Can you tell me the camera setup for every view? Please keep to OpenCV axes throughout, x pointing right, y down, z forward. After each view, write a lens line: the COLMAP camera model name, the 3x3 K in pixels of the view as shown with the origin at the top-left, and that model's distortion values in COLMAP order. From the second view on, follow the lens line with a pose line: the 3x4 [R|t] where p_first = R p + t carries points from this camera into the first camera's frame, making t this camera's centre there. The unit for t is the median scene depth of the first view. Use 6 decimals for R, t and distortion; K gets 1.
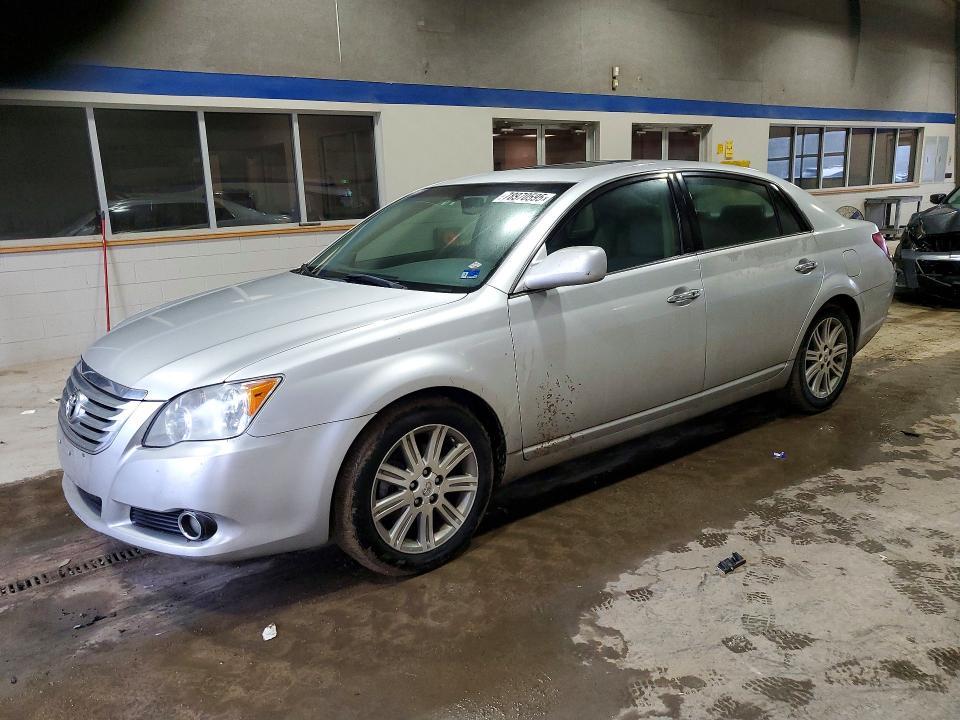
lens RADIAL K [[735.7, 0, 480.0], [0, 735.7, 360.0], [0, 0, 1]] dist [0.015099, 0.008536]
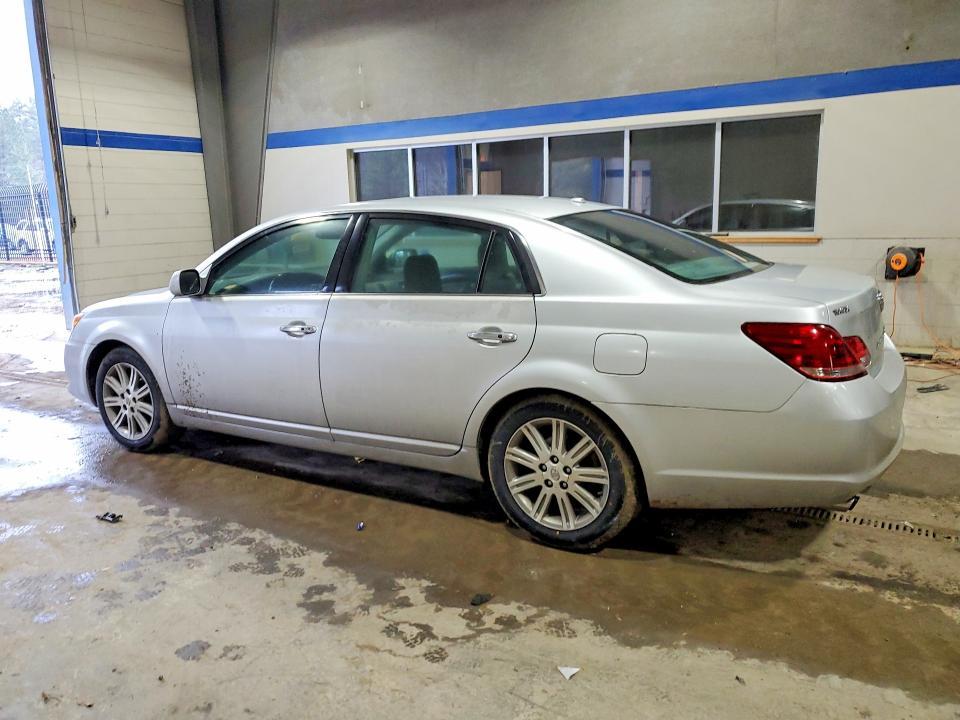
lens RADIAL K [[735.7, 0, 480.0], [0, 735.7, 360.0], [0, 0, 1]] dist [0.015099, 0.008536]
pose [[0.367529, 0.215132, -0.904788, 1.355612], [-0.197354, 0.968761, 0.150178, -0.258555], [0.908831, 0.123368, 0.398505, 0.817830]]
